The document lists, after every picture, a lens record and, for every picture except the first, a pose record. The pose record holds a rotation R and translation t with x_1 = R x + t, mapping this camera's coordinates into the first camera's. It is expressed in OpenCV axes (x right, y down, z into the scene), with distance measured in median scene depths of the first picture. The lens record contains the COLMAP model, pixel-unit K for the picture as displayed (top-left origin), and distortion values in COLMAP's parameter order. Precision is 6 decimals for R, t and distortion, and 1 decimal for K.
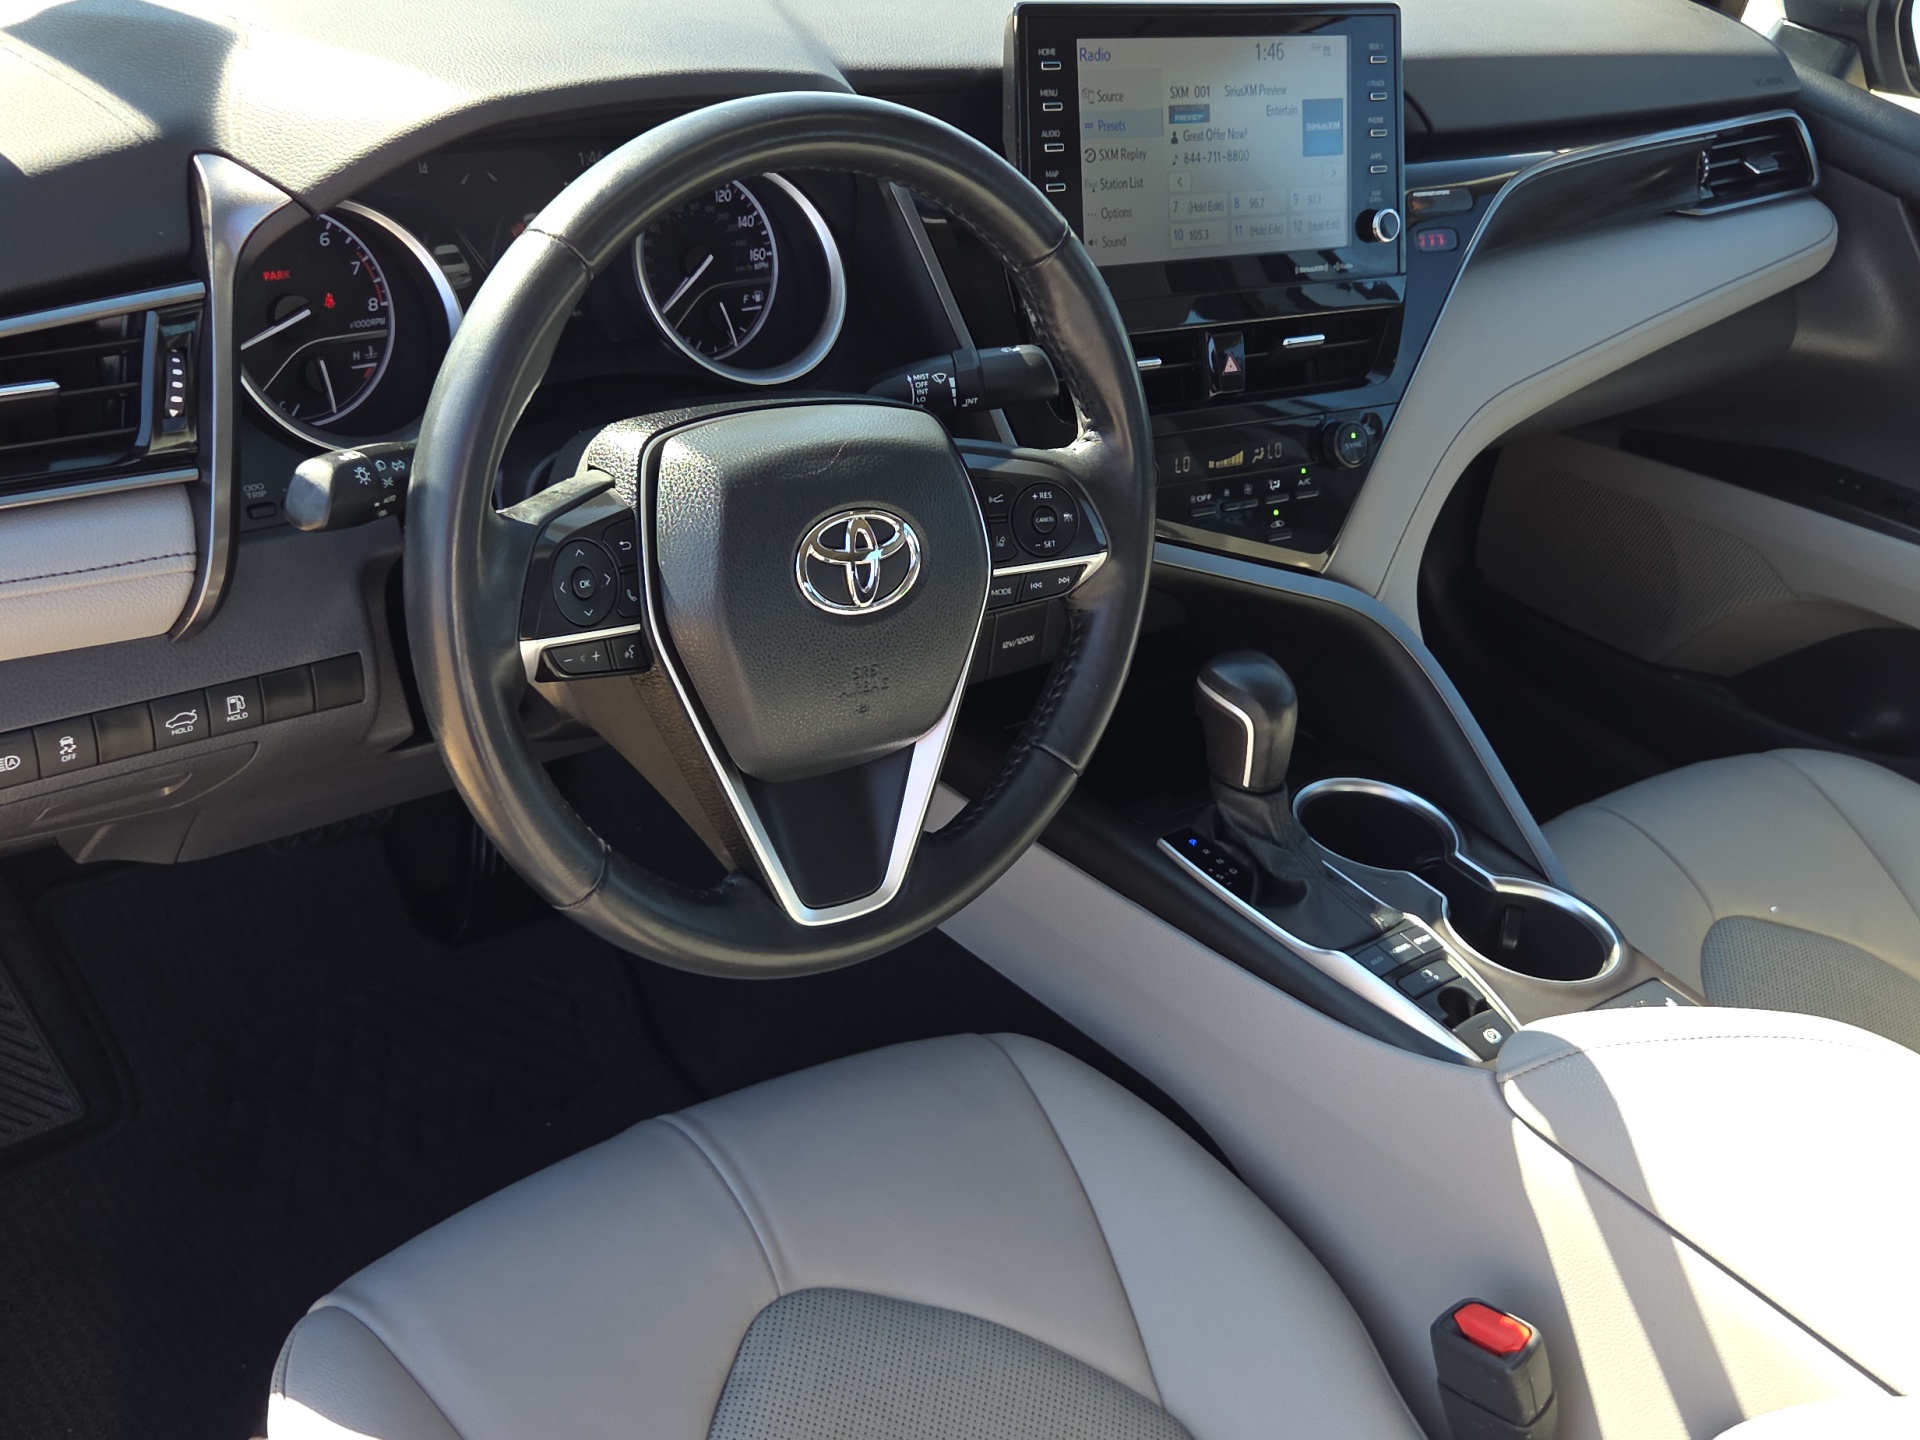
lens RADIAL K [[2126.7, 0, 959.8], [0, 2126.7, 711.9], [0, 0, 1]] dist [0.057351, 0.000000]
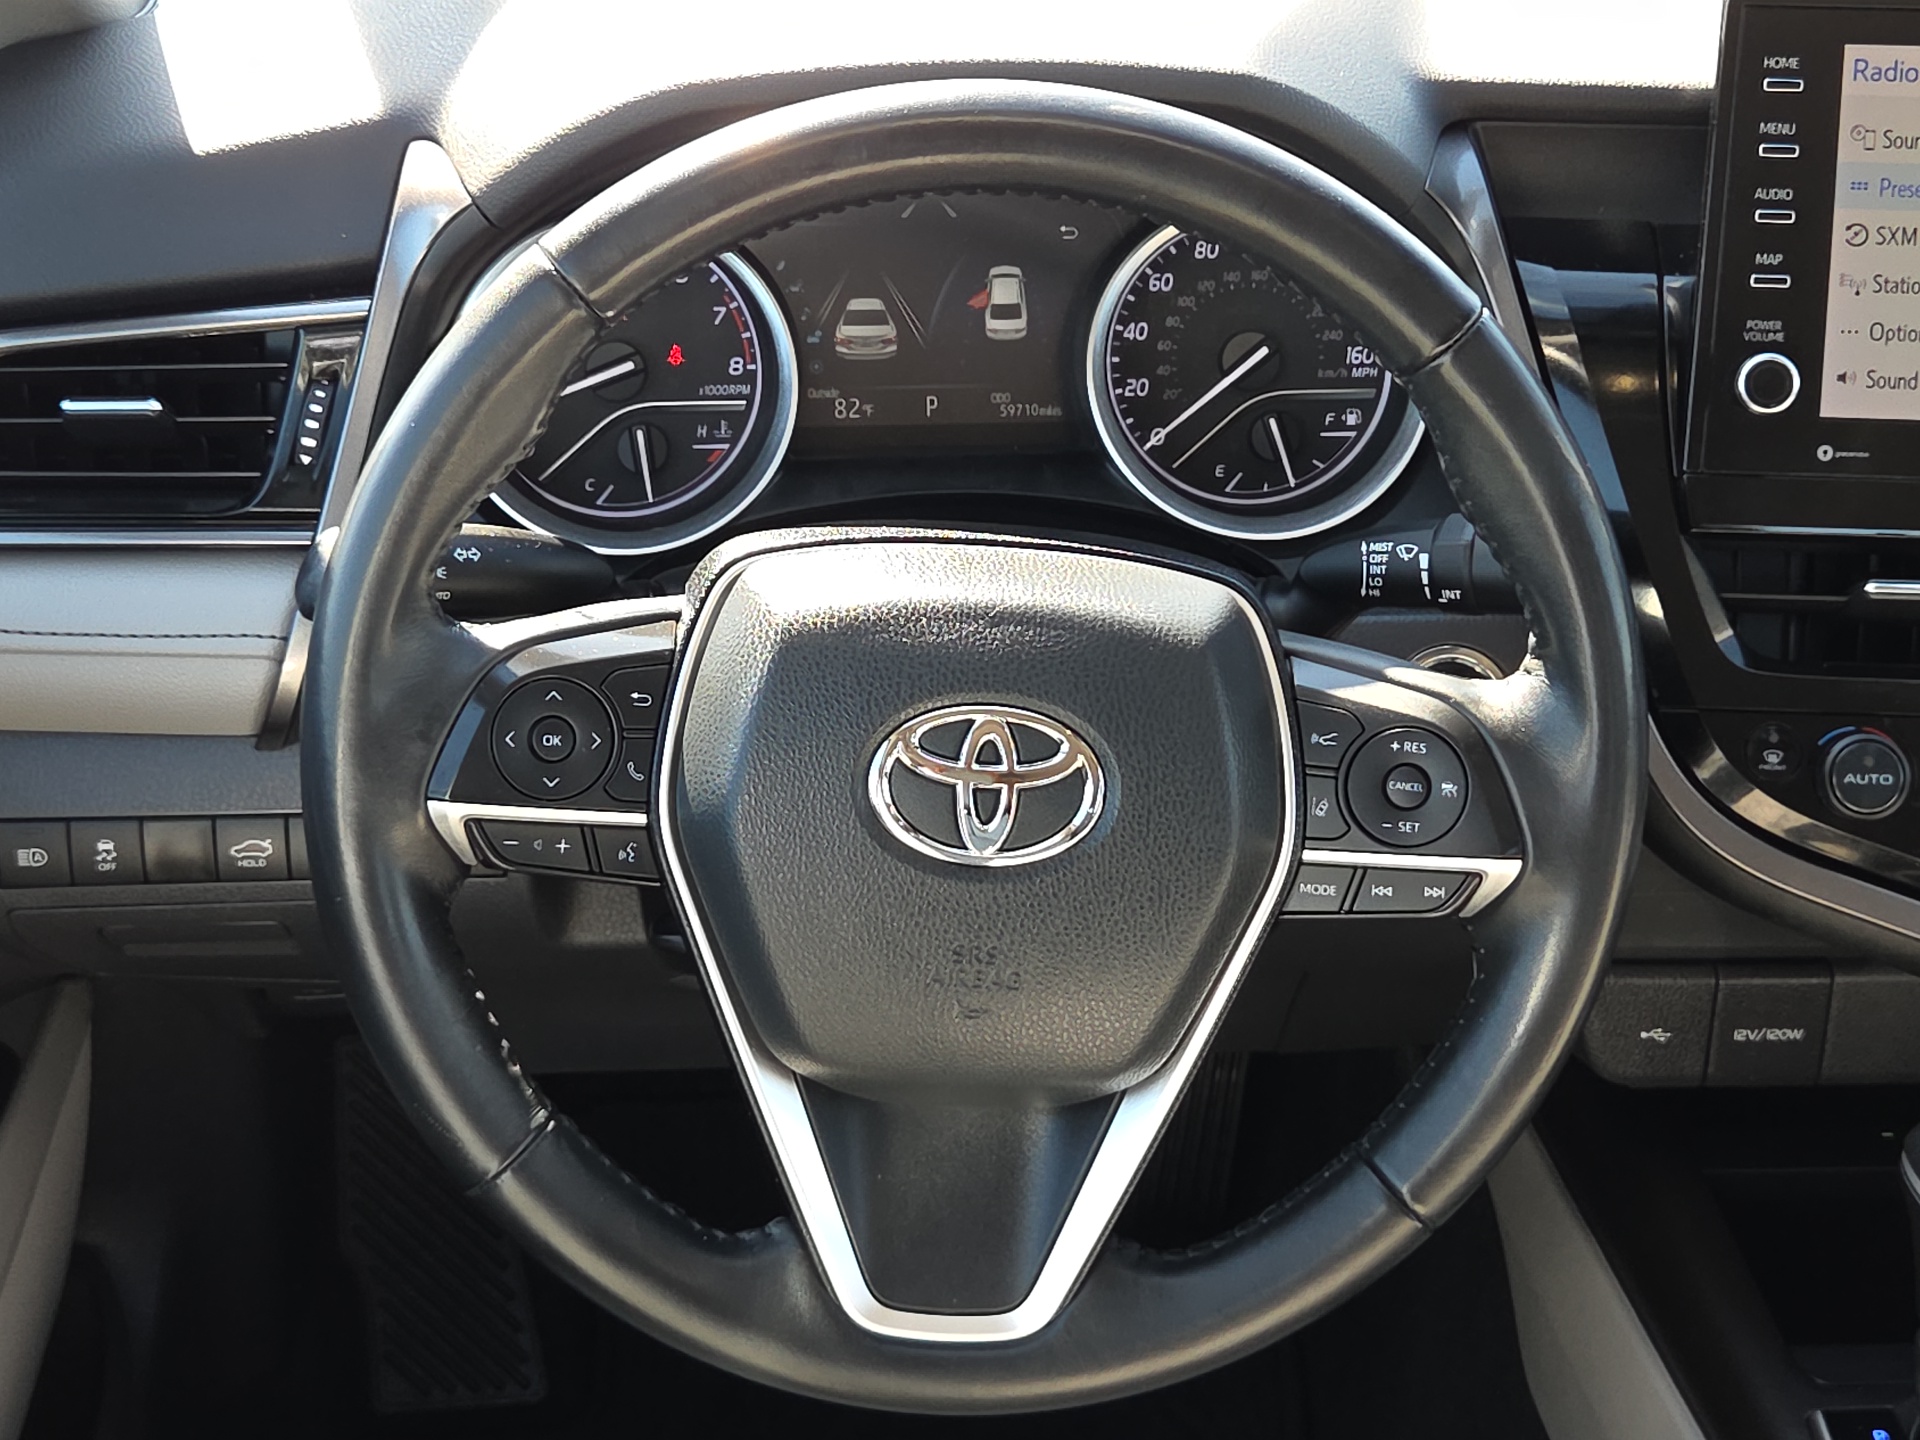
lens RADIAL K [[3095.3, 0, 958.0], [0, 3095.3, 728.0], [0, 0, 1]] dist [0.070556, 0.000000]
pose [[0.808463, 0.149584, -0.569221, 0.412879], [-0.211942, 0.976270, -0.044468, -0.037585], [0.549062, 0.156593, 0.820981, 0.185665]]
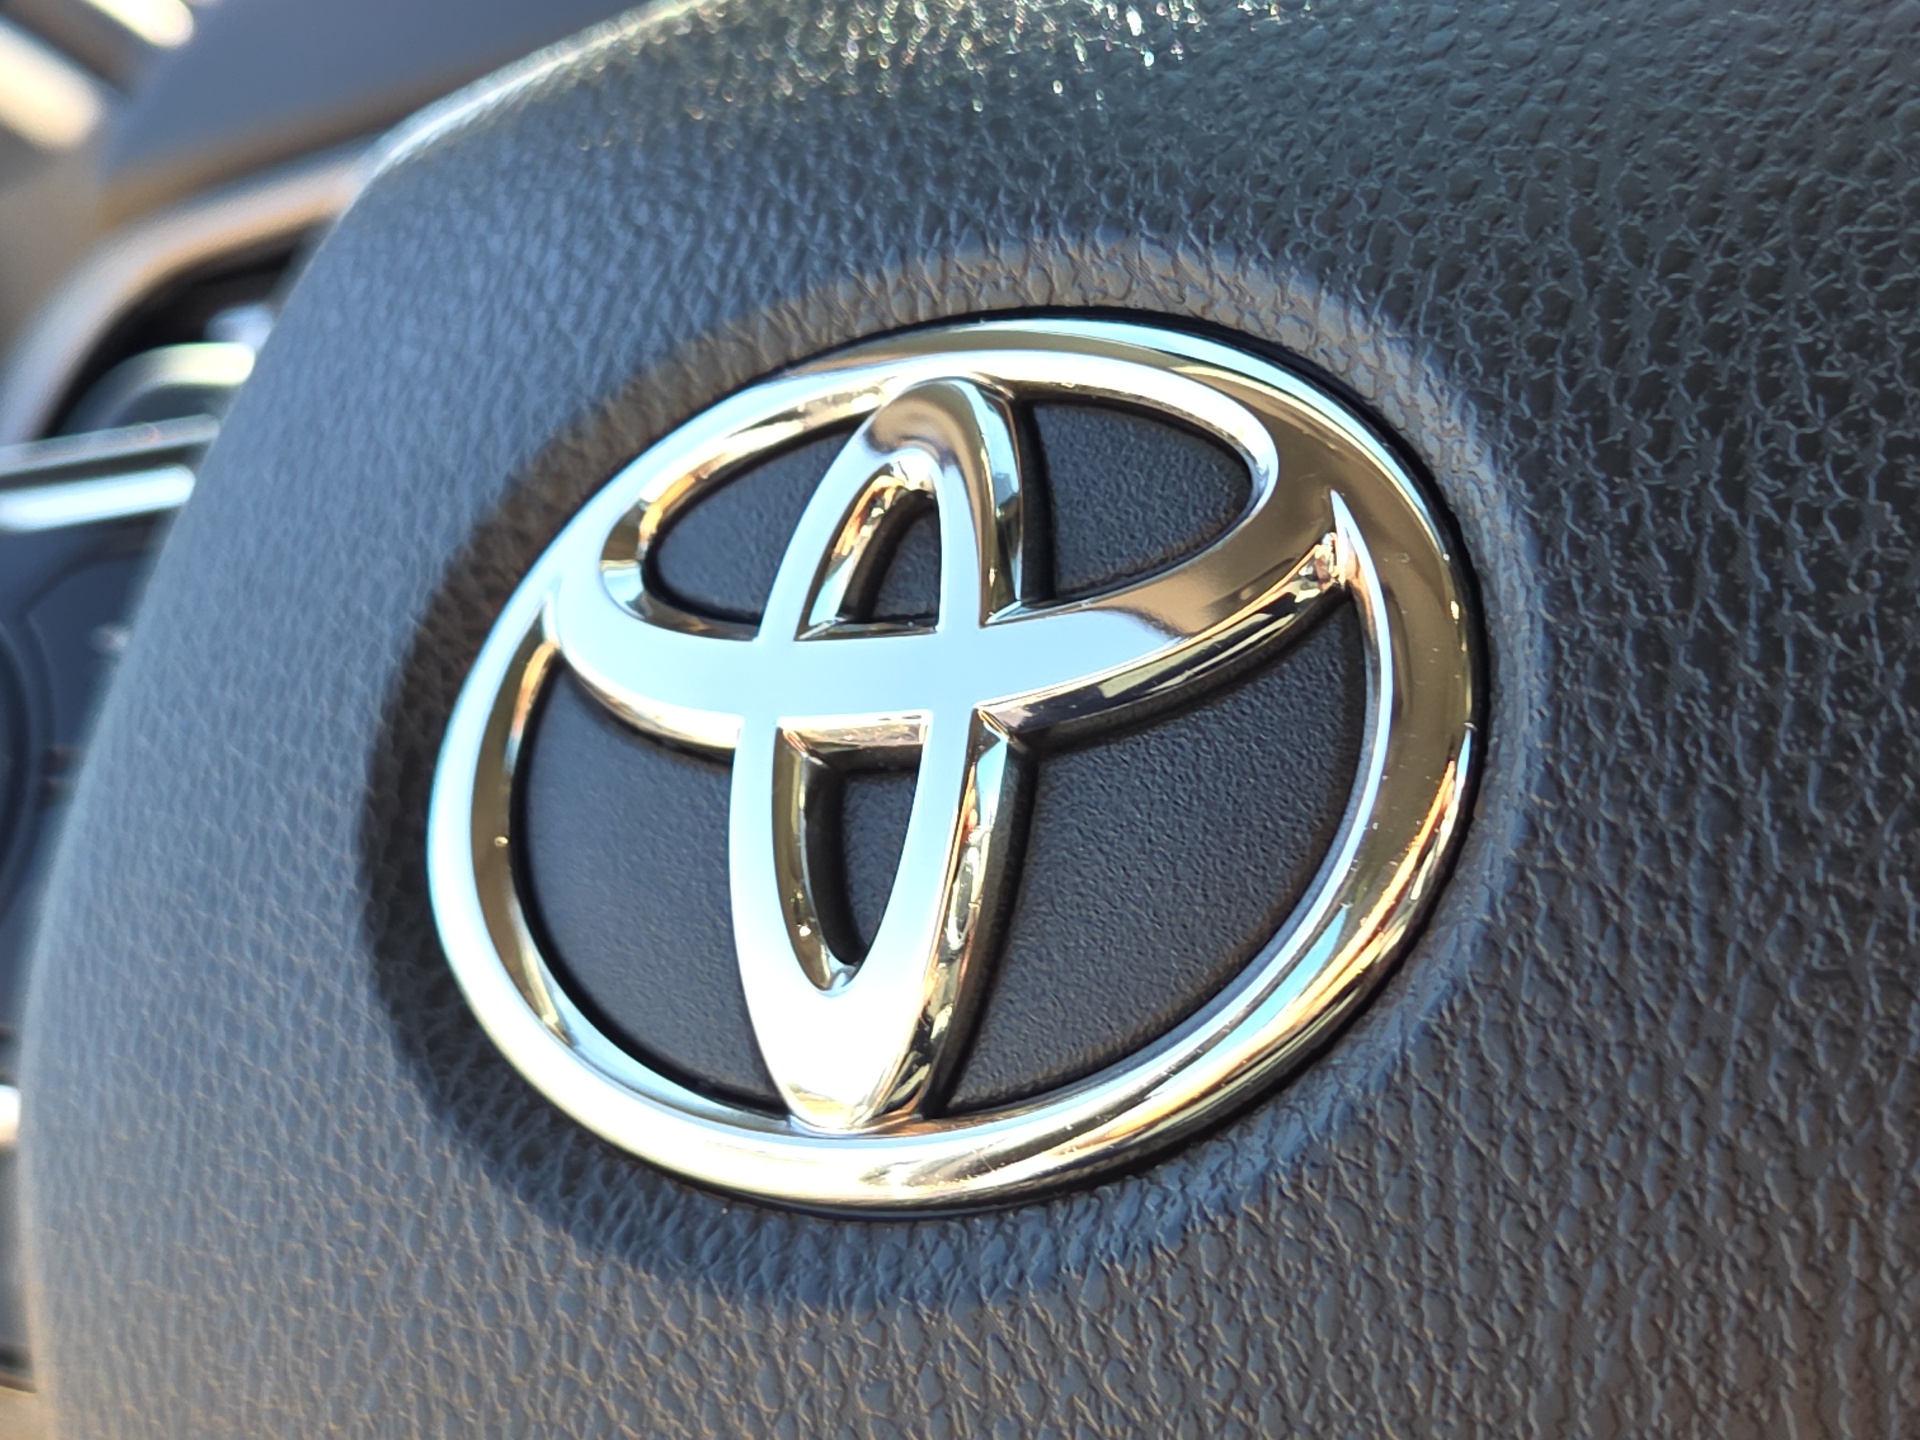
lens RADIAL K [[3407.7, 0, 961.2], [0, 3407.7, 719.0], [0, 0, 1]] dist [-0.113217, 0.000000]
pose [[0.205226, -0.132273, -0.969735, 0.113644], [-0.311421, 0.930502, -0.192828, -0.032447], [0.927847, 0.341569, 0.149771, 0.837025]]
